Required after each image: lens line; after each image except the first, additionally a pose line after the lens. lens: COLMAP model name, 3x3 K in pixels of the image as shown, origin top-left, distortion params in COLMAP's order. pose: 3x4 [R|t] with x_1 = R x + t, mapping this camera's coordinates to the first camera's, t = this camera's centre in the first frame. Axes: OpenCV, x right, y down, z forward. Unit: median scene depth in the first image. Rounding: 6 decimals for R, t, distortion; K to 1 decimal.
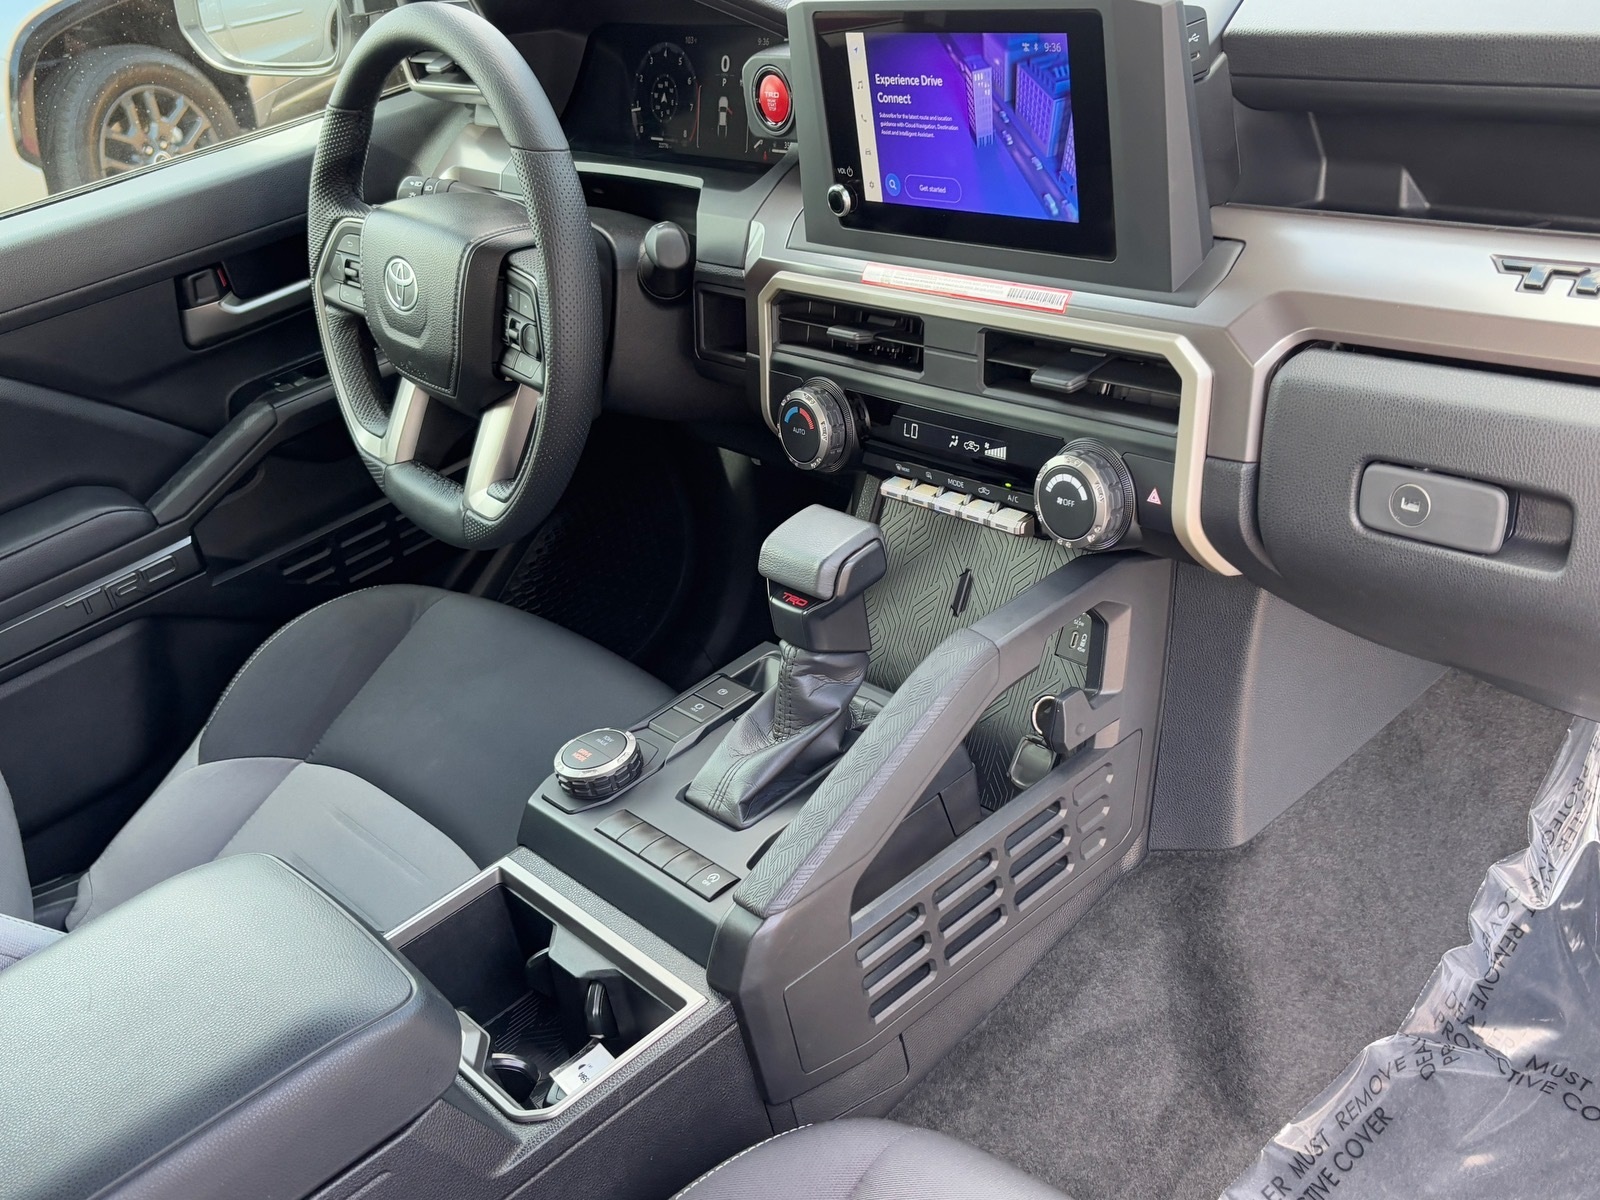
lens RADIAL K [[1682.0, 0, 796.8], [0, 1682.0, 623.2], [0, 0, 1]] dist [0.072251, 0.000000]
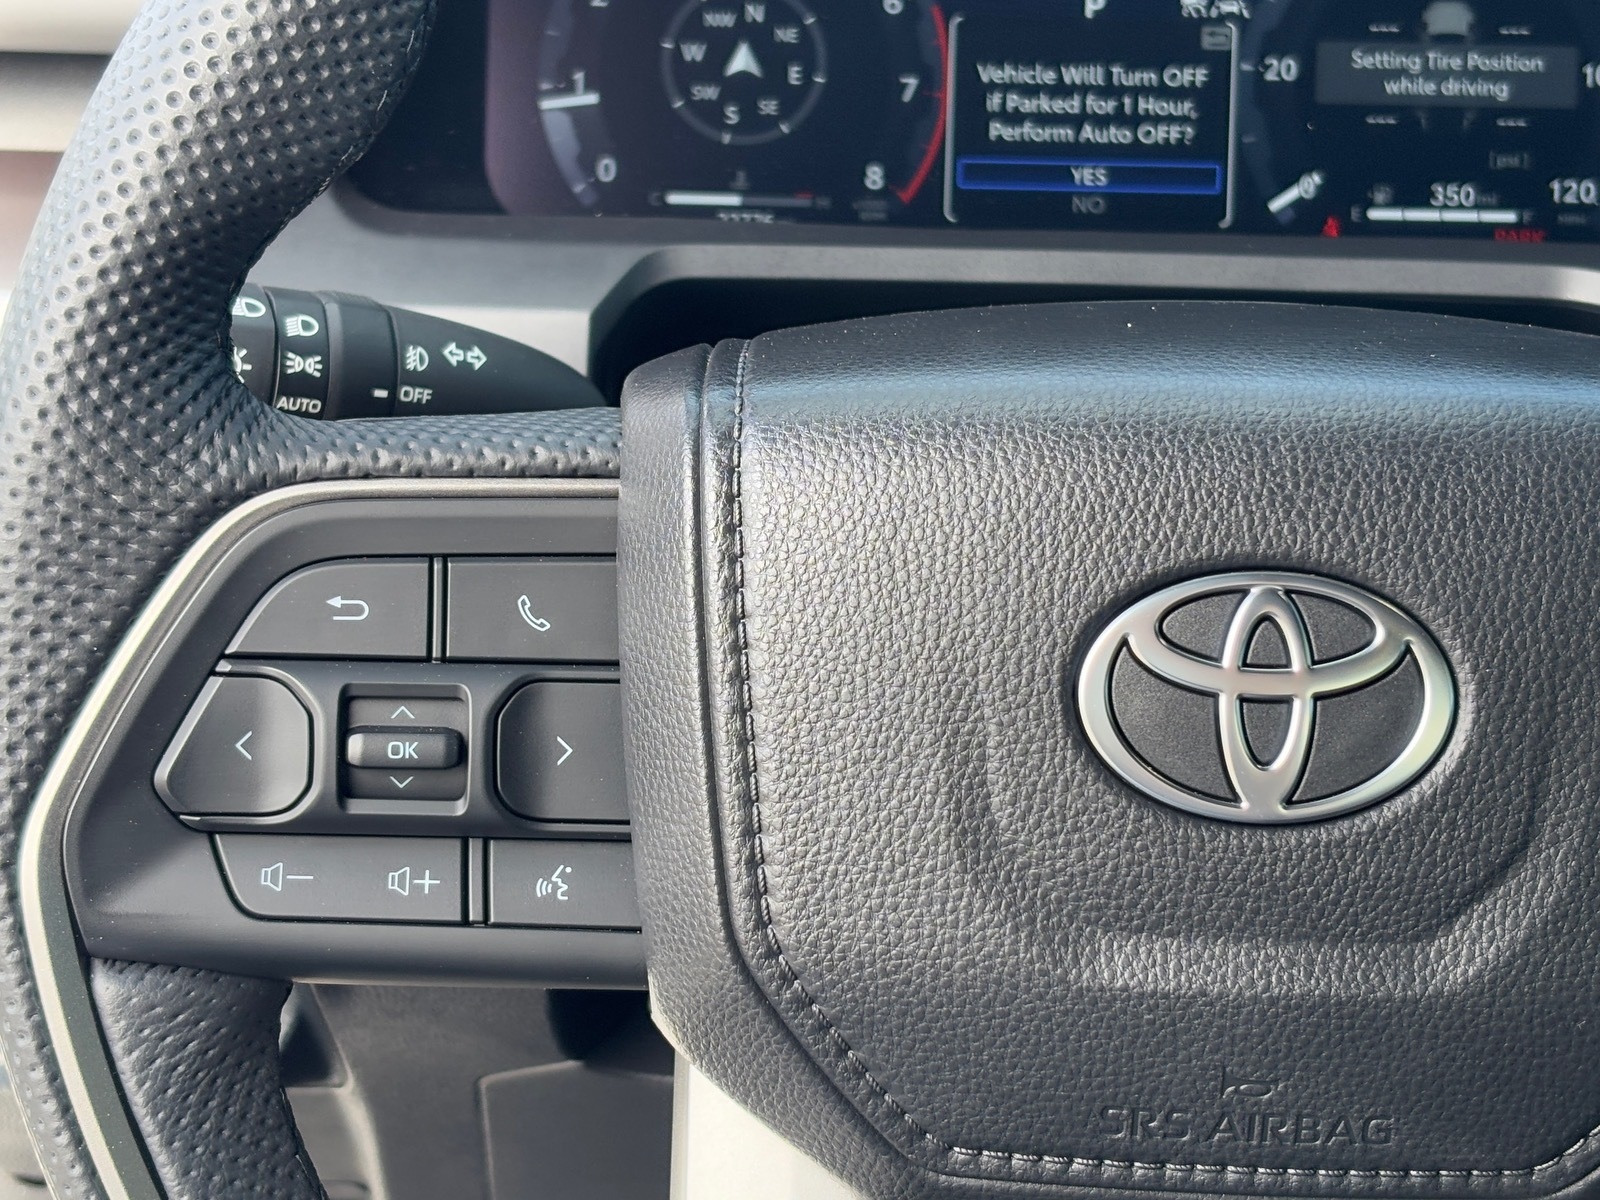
lens RADIAL K [[2920.5, 0, 779.0], [0, 2920.5, 596.4], [0, 0, 1]] dist [0.132026, 0.000000]
pose [[0.644822, -0.043141, 0.763115, -0.637228], [0.233856, 0.961662, -0.143240, -0.210374], [-0.727679, 0.270823, 0.630189, 0.989537]]
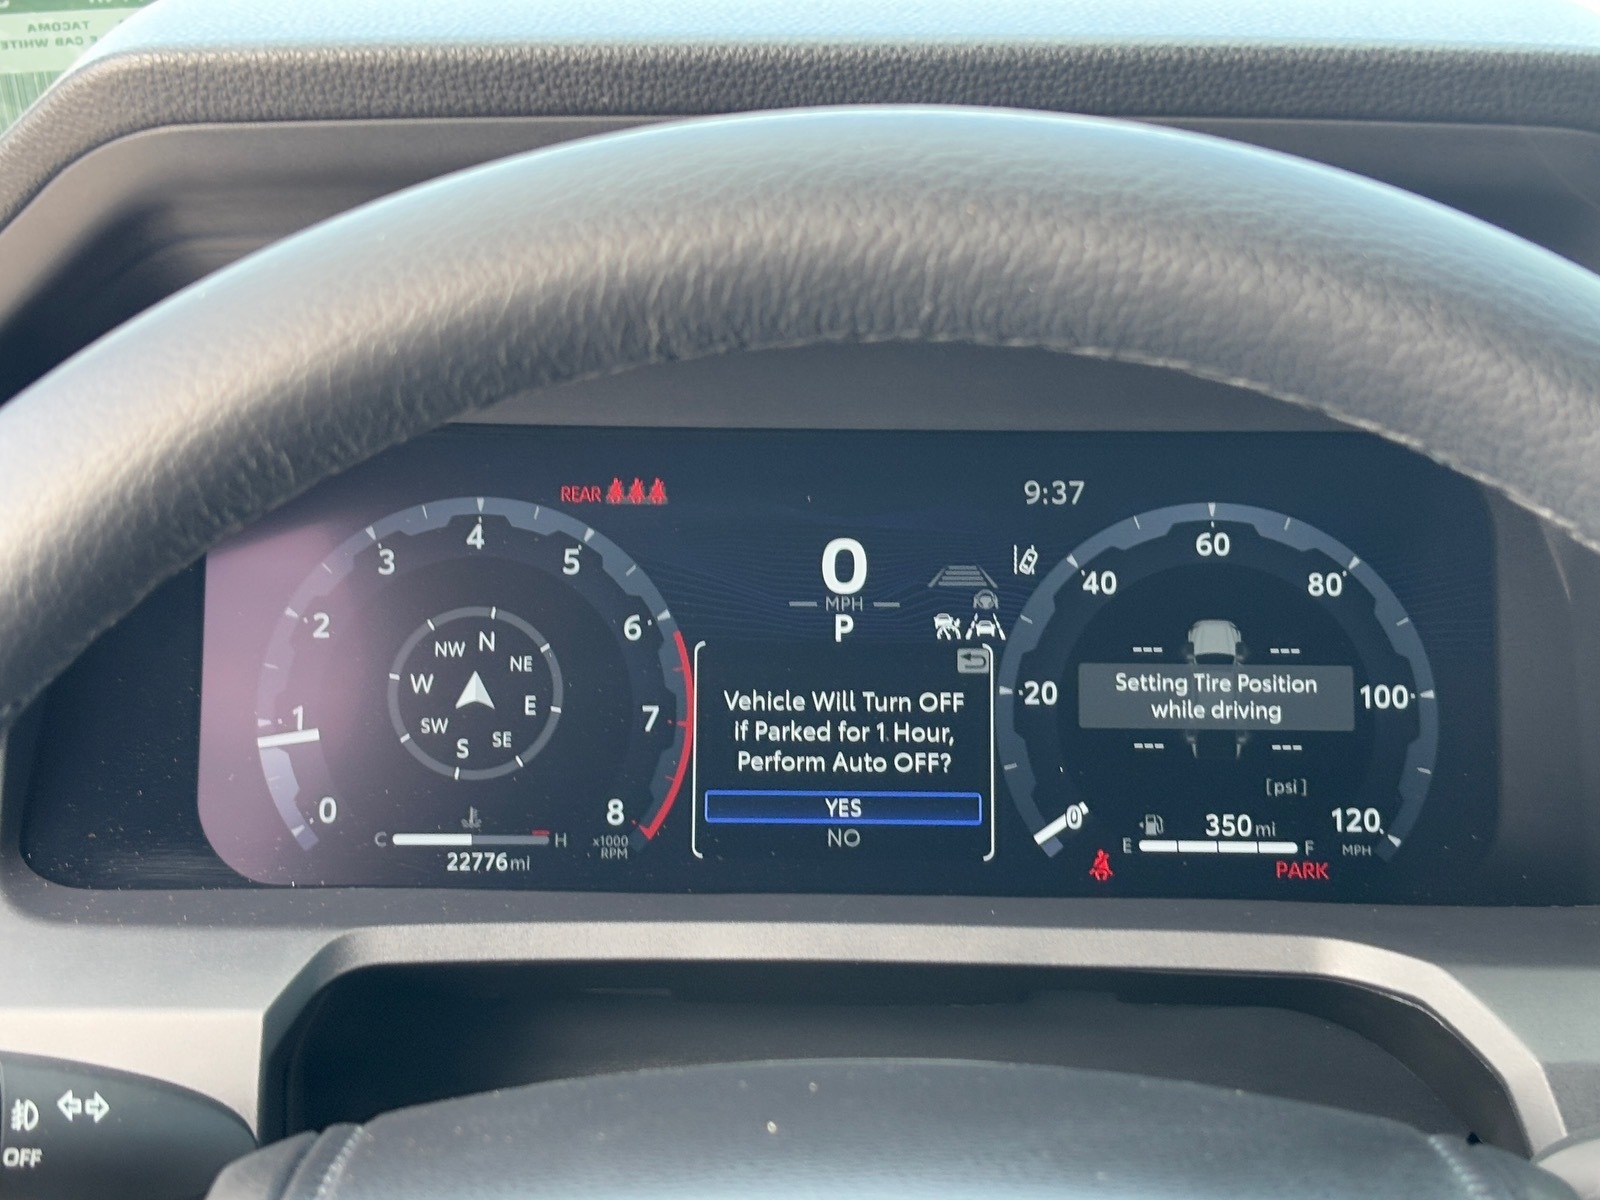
lens RADIAL K [[2920.5, 0, 771.5], [0, 2920.5, 561.0], [0, 0, 1]] dist [0.132026, 0.000000]
pose [[0.636594, 0.056986, 0.769091, -0.568774], [0.254288, 0.925984, -0.279091, -0.261681], [-0.728070, 0.373238, 0.574985, 0.964777]]
